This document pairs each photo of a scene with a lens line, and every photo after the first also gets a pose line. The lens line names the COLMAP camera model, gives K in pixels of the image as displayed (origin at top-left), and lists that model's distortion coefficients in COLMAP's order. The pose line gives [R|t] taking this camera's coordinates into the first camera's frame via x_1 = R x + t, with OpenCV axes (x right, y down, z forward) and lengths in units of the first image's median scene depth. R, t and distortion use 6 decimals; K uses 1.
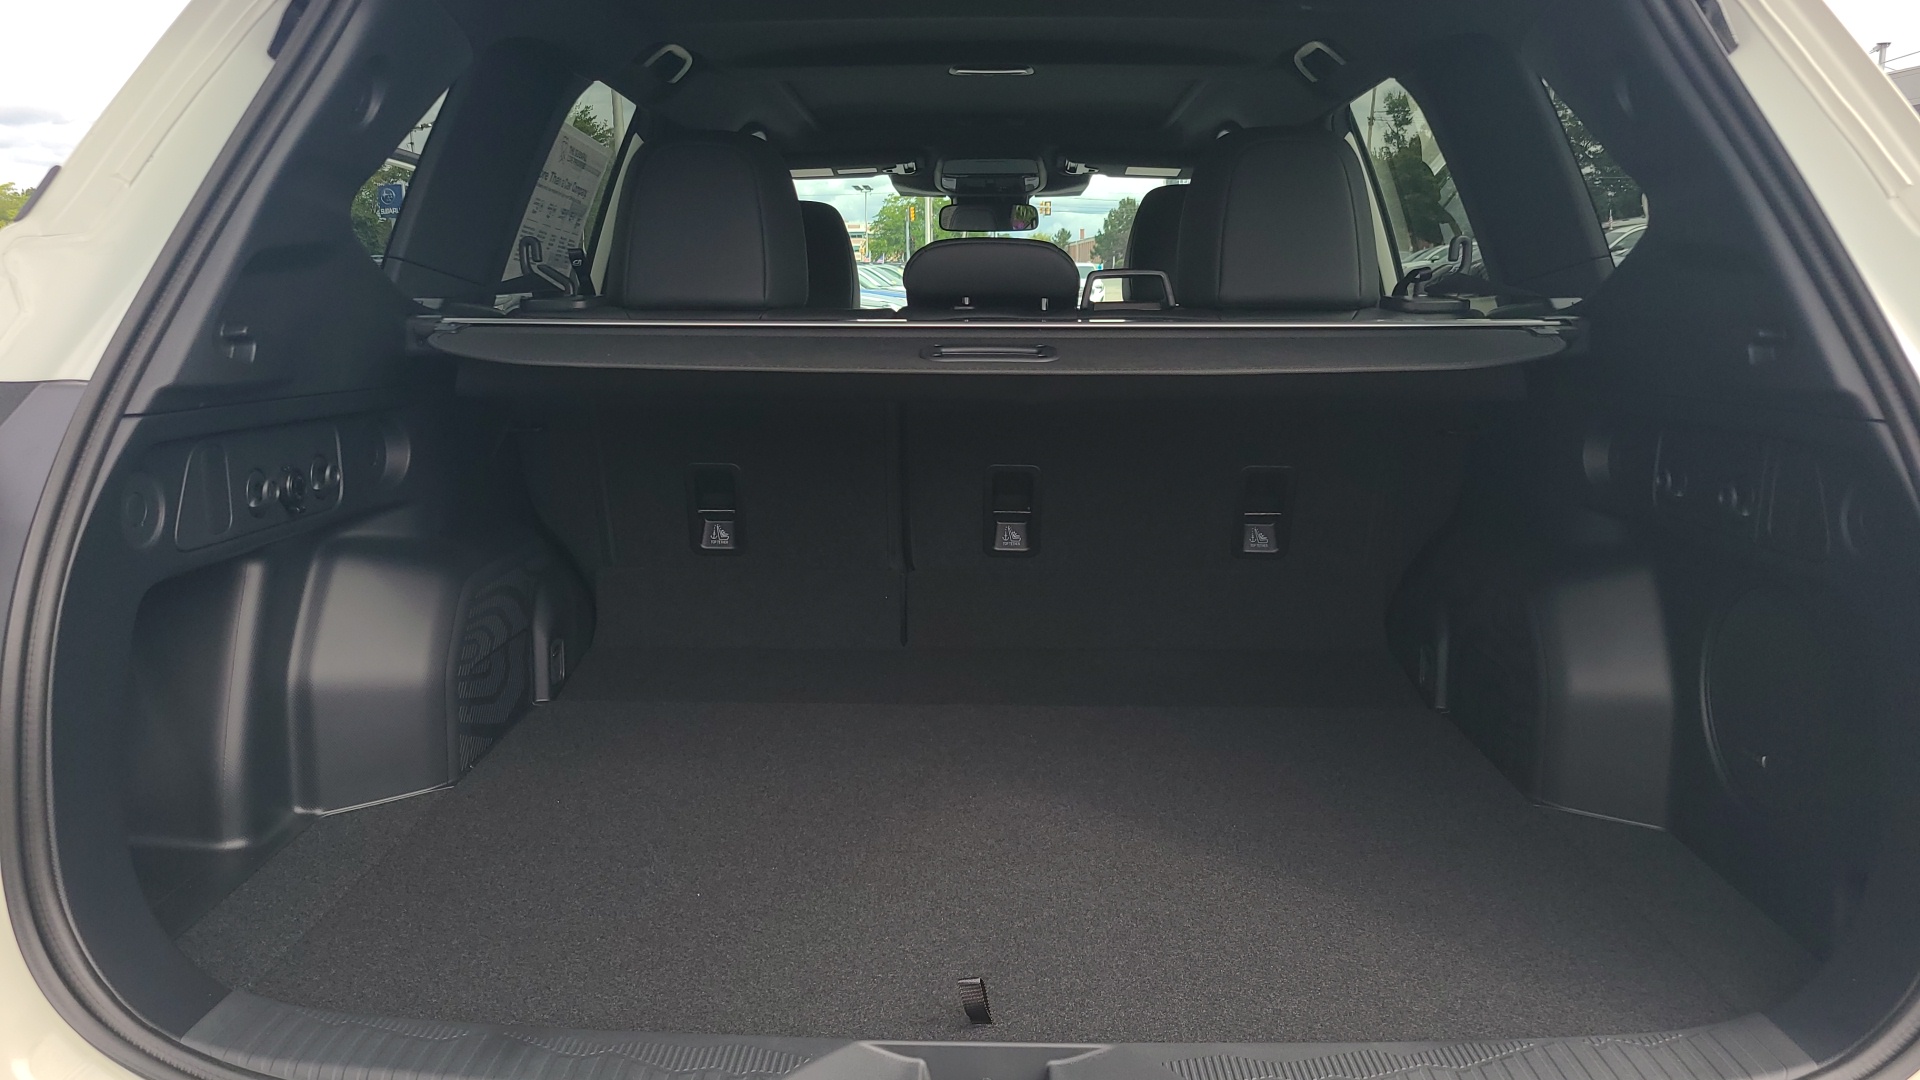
lens RADIAL K [[1427.5, 0, 955.9], [0, 1427.5, 556.0], [0, 0, 1]] dist [0.060846, -0.017468]
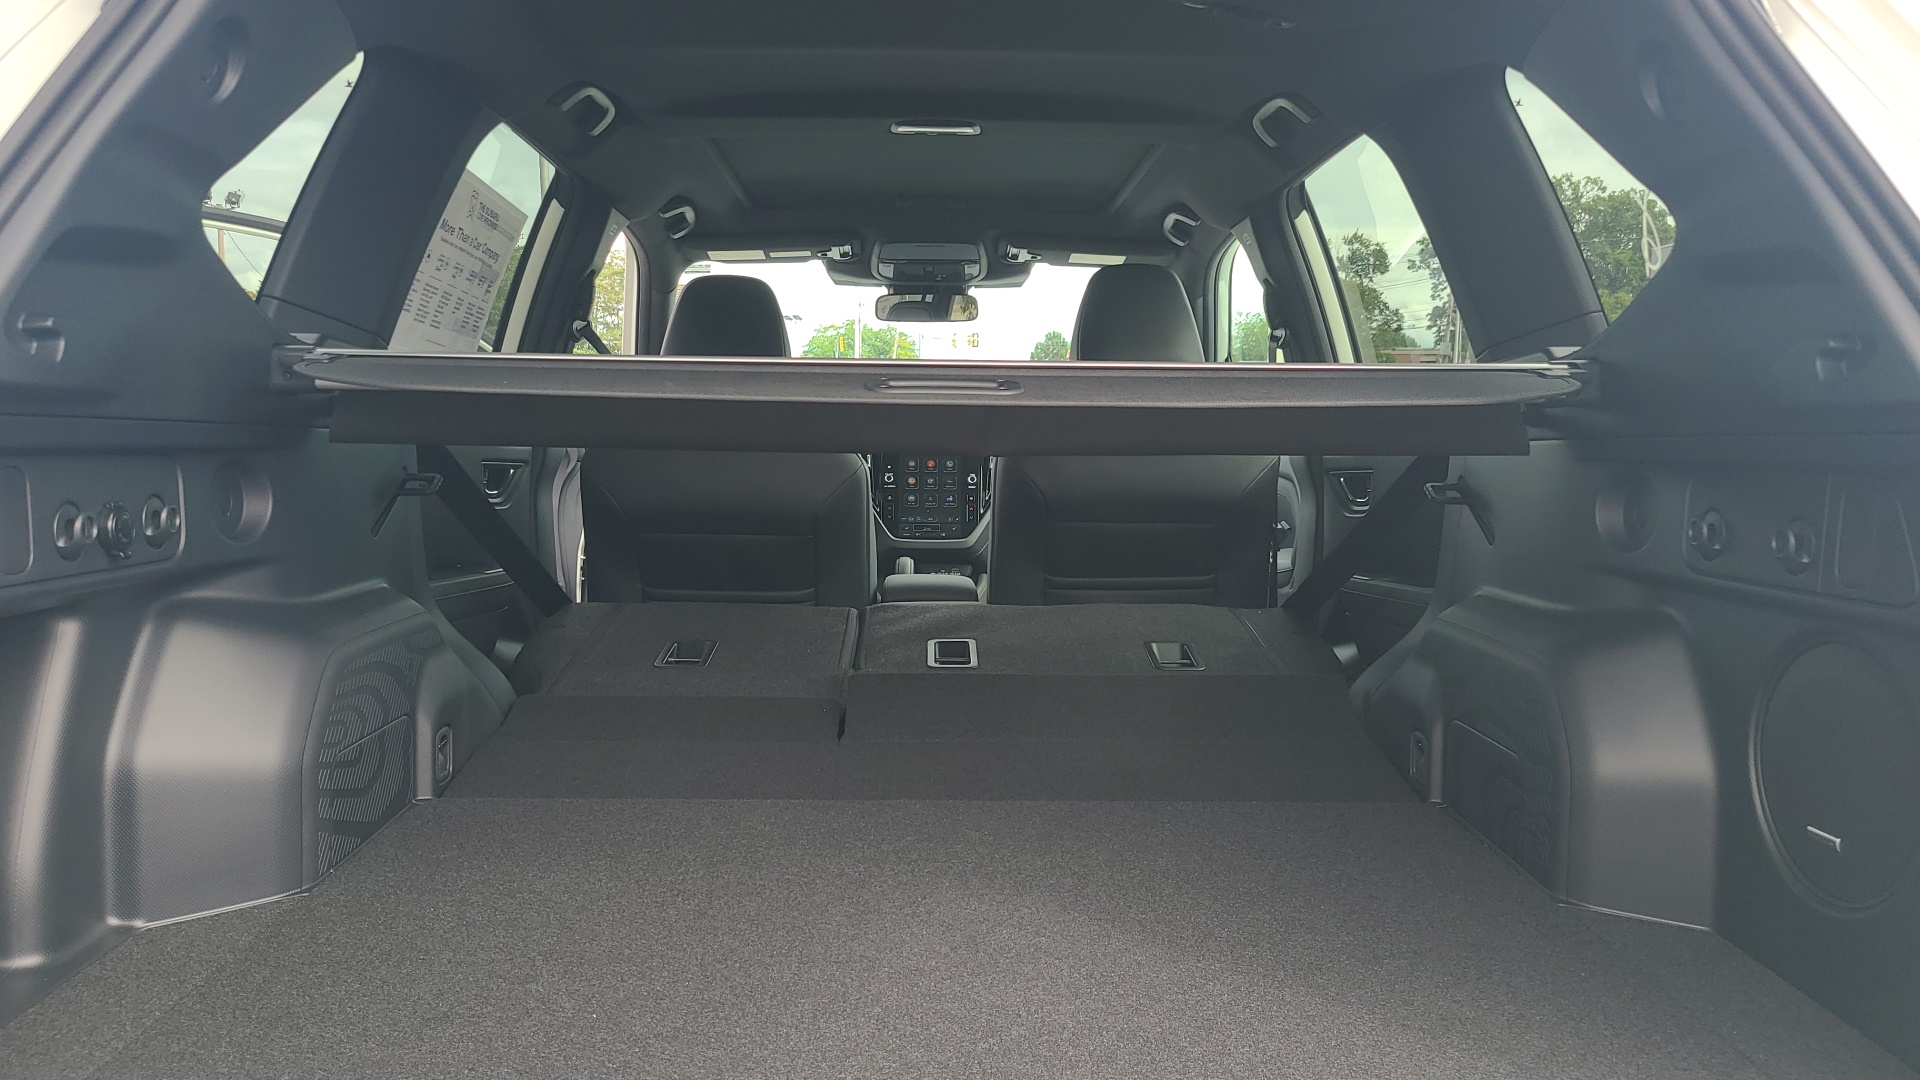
lens RADIAL K [[1429.4, 0, 956.5], [0, 1429.4, 572.4], [0, 0, 1]] dist [0.063843, -0.042224]
pose [[0.998696, 0.004785, 0.050819, -0.012715], [-0.000813, 0.996962, -0.077891, 0.040019], [-0.051037, 0.077748, 0.995666, 0.123900]]
